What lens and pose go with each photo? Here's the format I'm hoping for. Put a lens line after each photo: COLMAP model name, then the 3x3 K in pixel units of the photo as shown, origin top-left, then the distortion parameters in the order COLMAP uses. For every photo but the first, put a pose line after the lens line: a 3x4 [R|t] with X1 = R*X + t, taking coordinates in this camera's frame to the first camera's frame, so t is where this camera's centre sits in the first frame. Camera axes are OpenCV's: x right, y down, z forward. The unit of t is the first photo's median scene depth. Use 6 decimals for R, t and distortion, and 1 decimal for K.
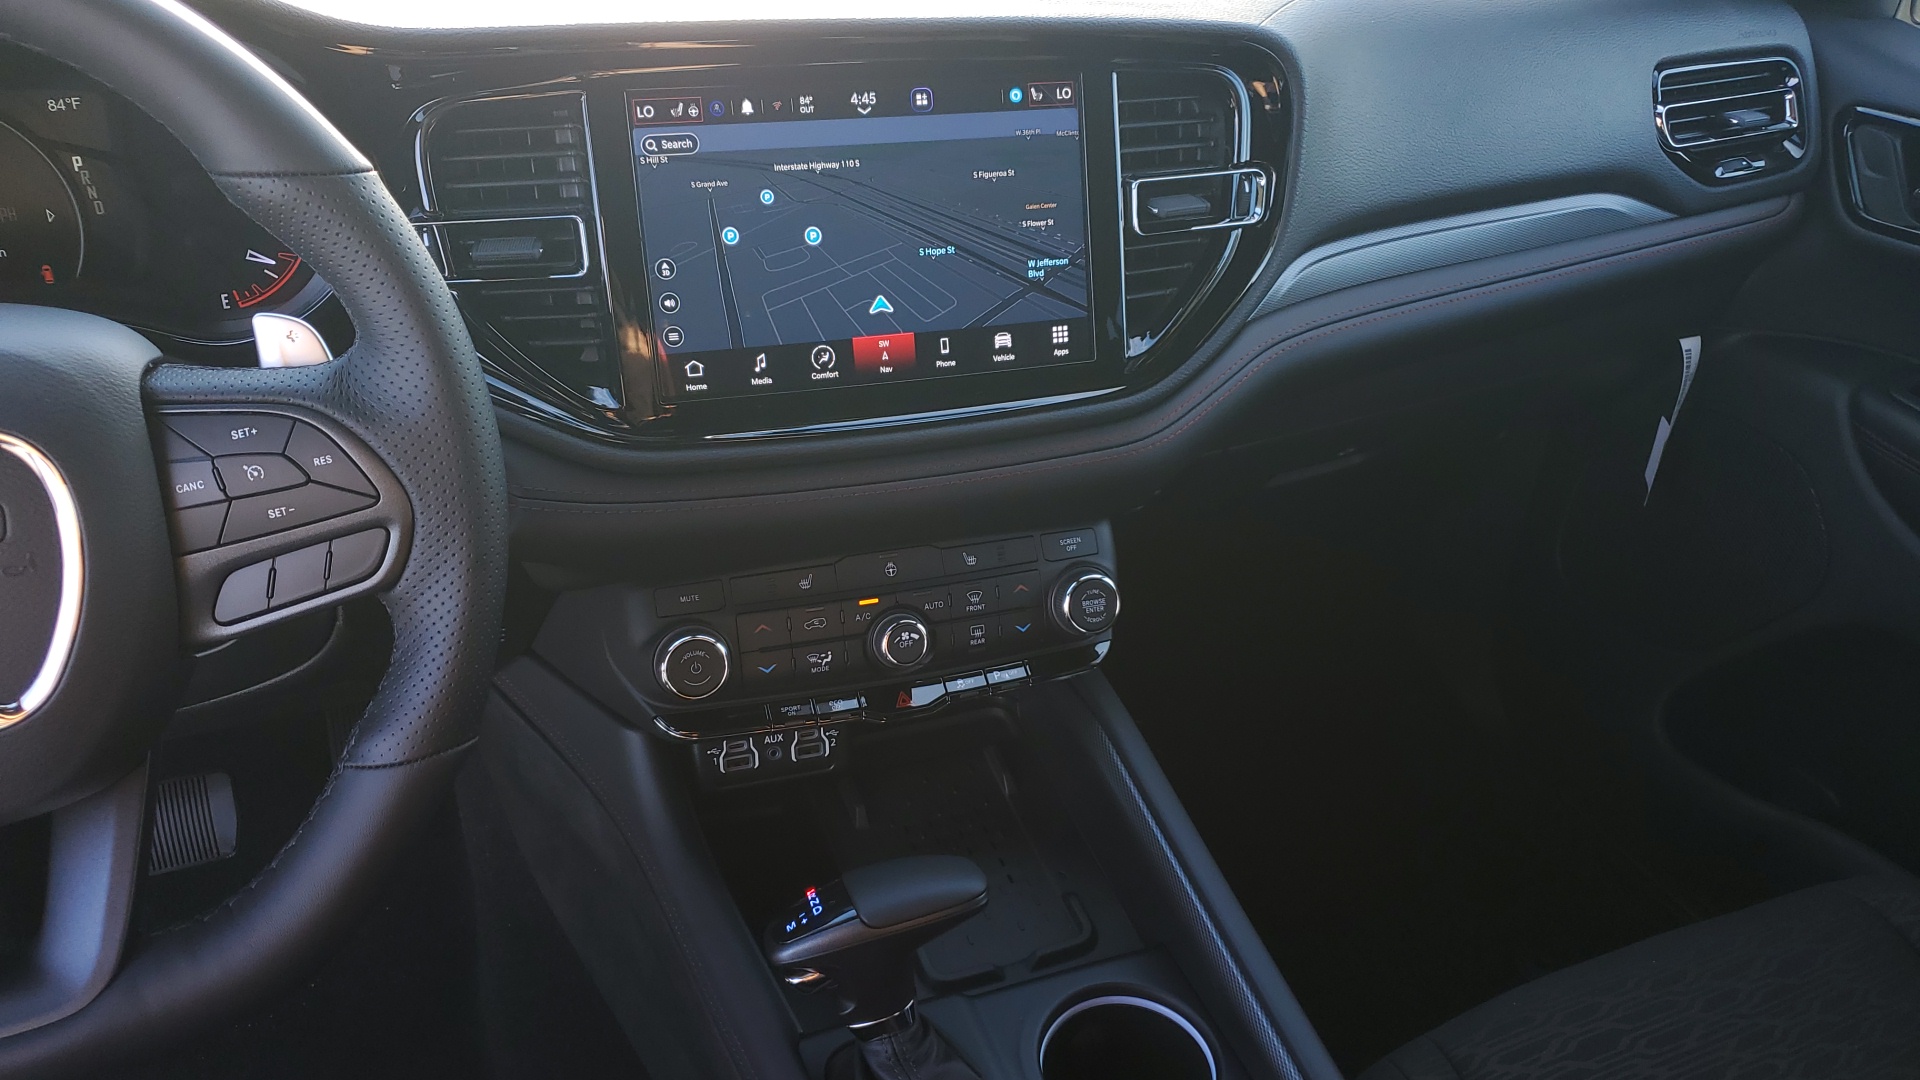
lens RADIAL K [[1532.6, 0, 964.9], [0, 1532.6, 592.1], [0, 0, 1]] dist [0.013730, -0.006879]
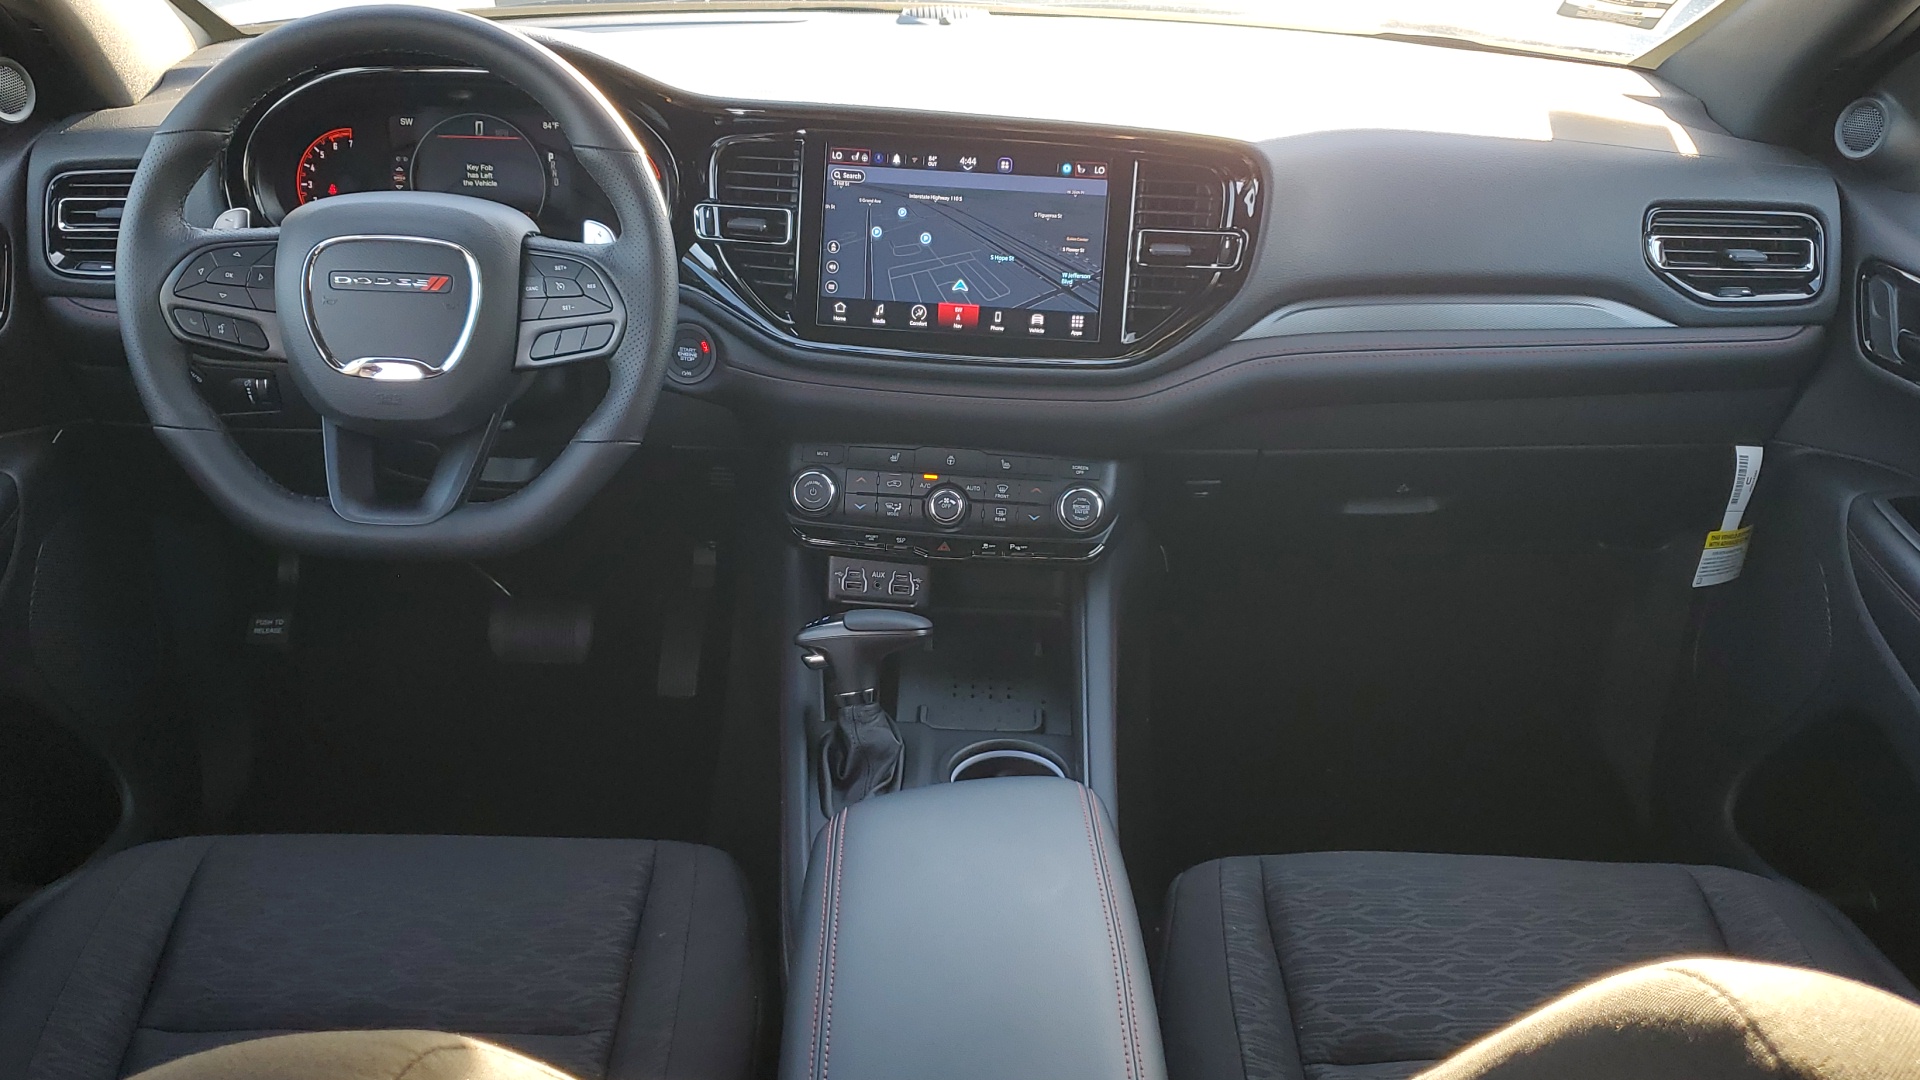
lens RADIAL K [[1836.9, 0, 960.0], [0, 1836.9, 540.0], [0, 0, 1]] dist [0.250937, -0.663320]
pose [[0.917518, 0.145051, -0.370297, 0.689144], [-0.211994, 0.966181, -0.146809, 0.348762], [0.336480, 0.213201, 0.917239, -0.707968]]
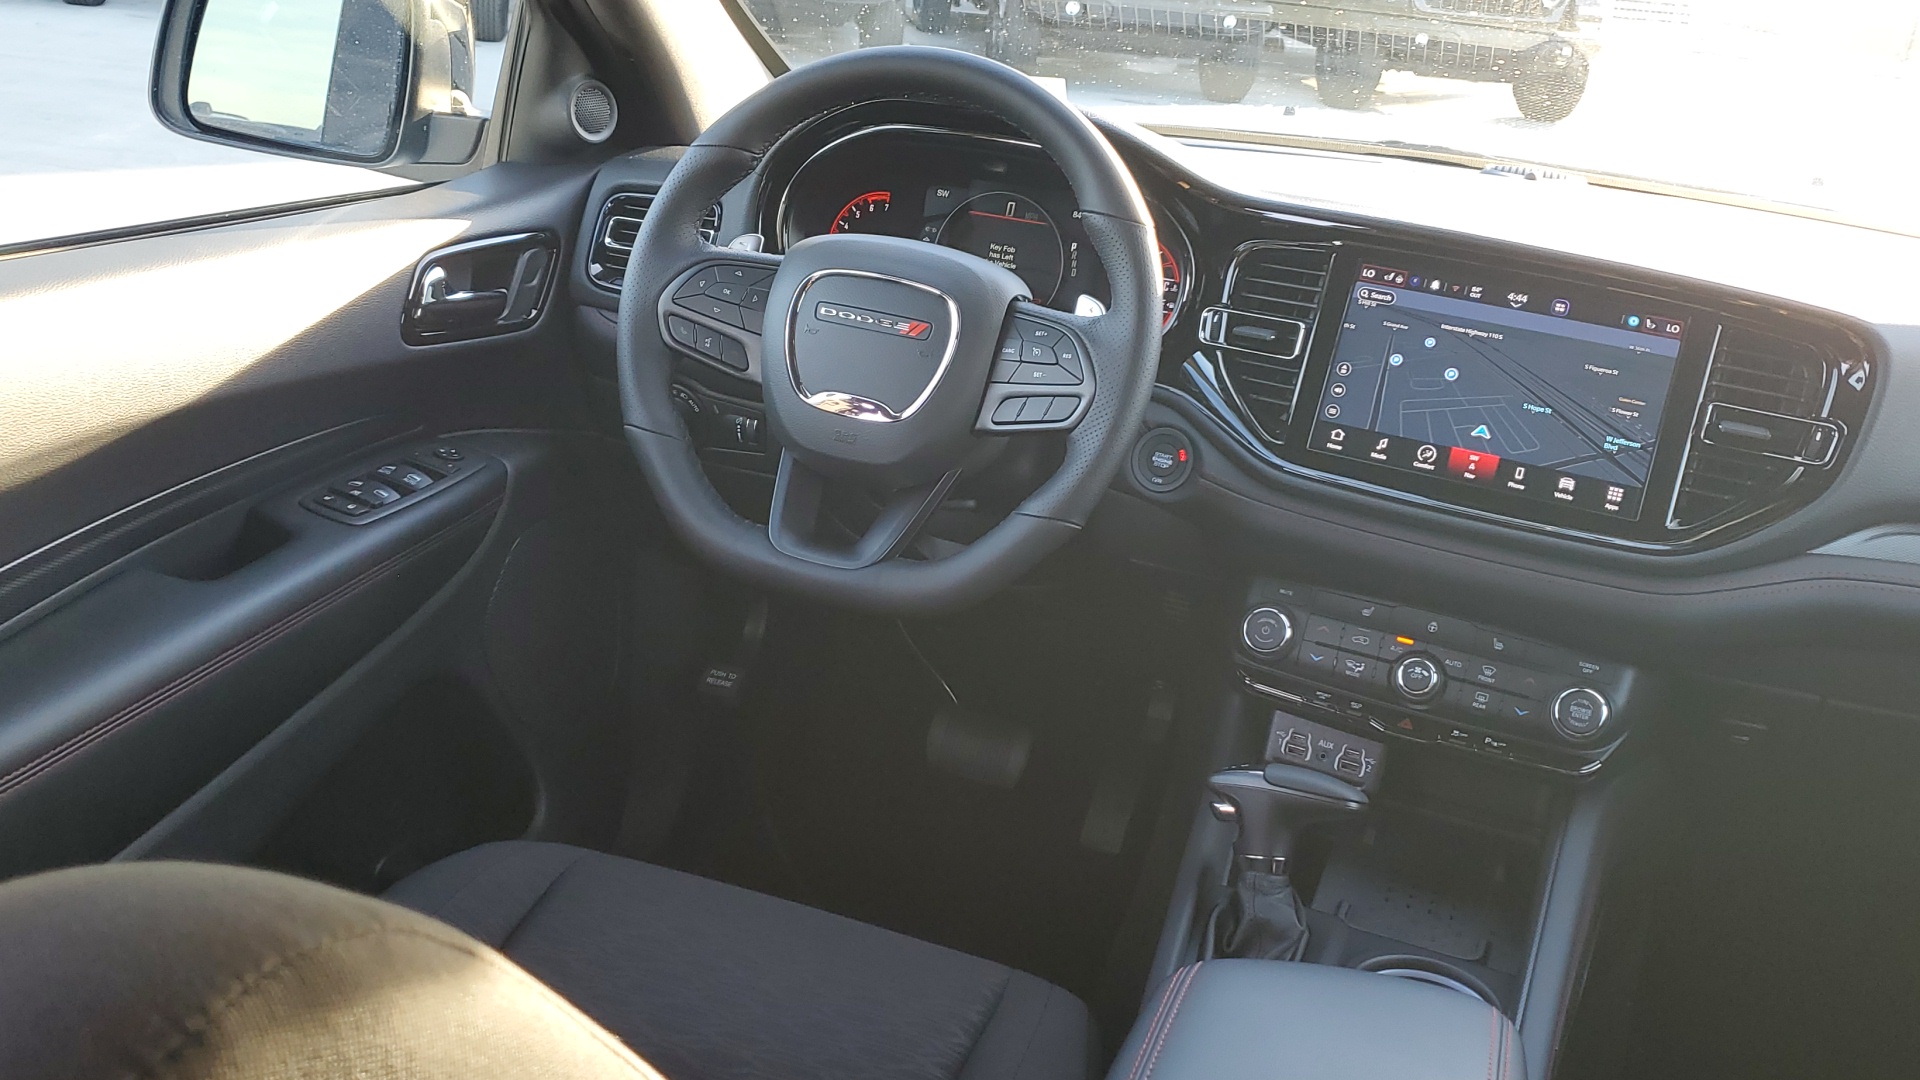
lens RADIAL K [[1820.5, 0, 960.0], [0, 1820.5, 540.0], [0, 0, 1]] dist [0.185956, -0.669393]
pose [[0.724715, 0.246926, -0.643285, 0.695802], [-0.448084, 0.878114, -0.167739, 0.389404], [0.523459, 0.409808, 0.747026, -0.460311]]
